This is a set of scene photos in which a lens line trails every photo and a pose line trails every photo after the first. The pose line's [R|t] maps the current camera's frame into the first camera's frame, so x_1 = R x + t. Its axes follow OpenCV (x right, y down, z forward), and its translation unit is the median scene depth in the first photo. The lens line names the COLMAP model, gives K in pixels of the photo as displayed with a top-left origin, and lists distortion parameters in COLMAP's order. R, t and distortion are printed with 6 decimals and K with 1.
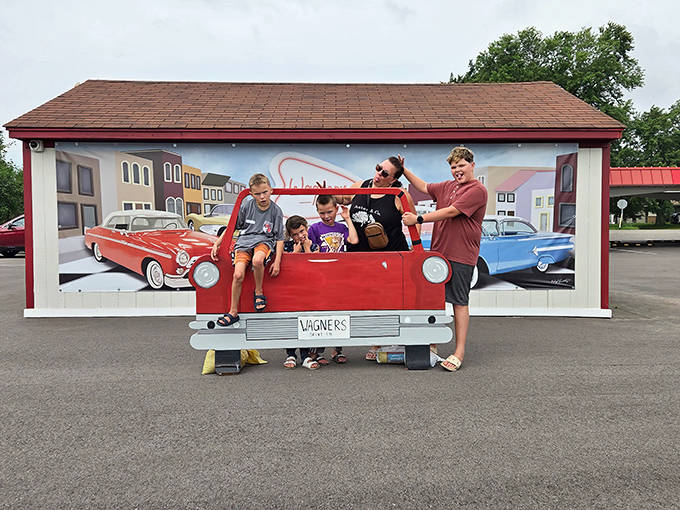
lens RADIAL K [[1522.2, 0, 340.0], [0, 1522.2, 255.0], [0, 0, 1]] dist [0.029175, 0.282504]
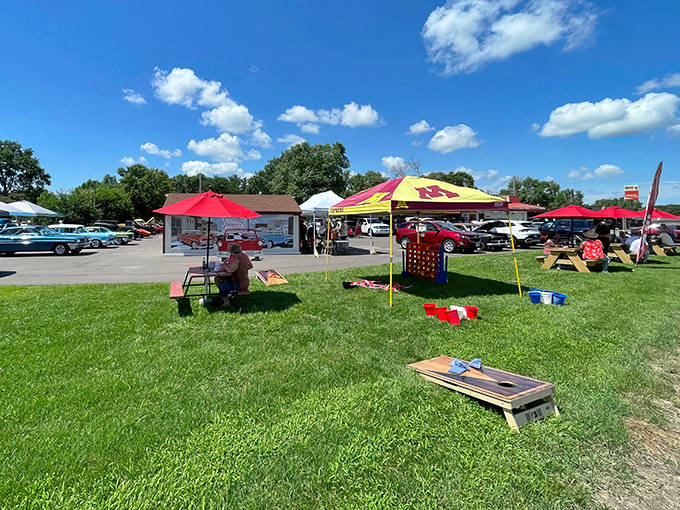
lens RADIAL K [[1522.2, 0, 340.0], [0, 1522.2, 255.0], [0, 0, 1]] dist [0.029175, 0.282504]
pose [[0.995365, -0.011509, 0.095480, -0.124140], [0.009495, 0.999723, 0.021523, -0.046669], [-0.095702, -0.020517, 0.995199, -3.194710]]
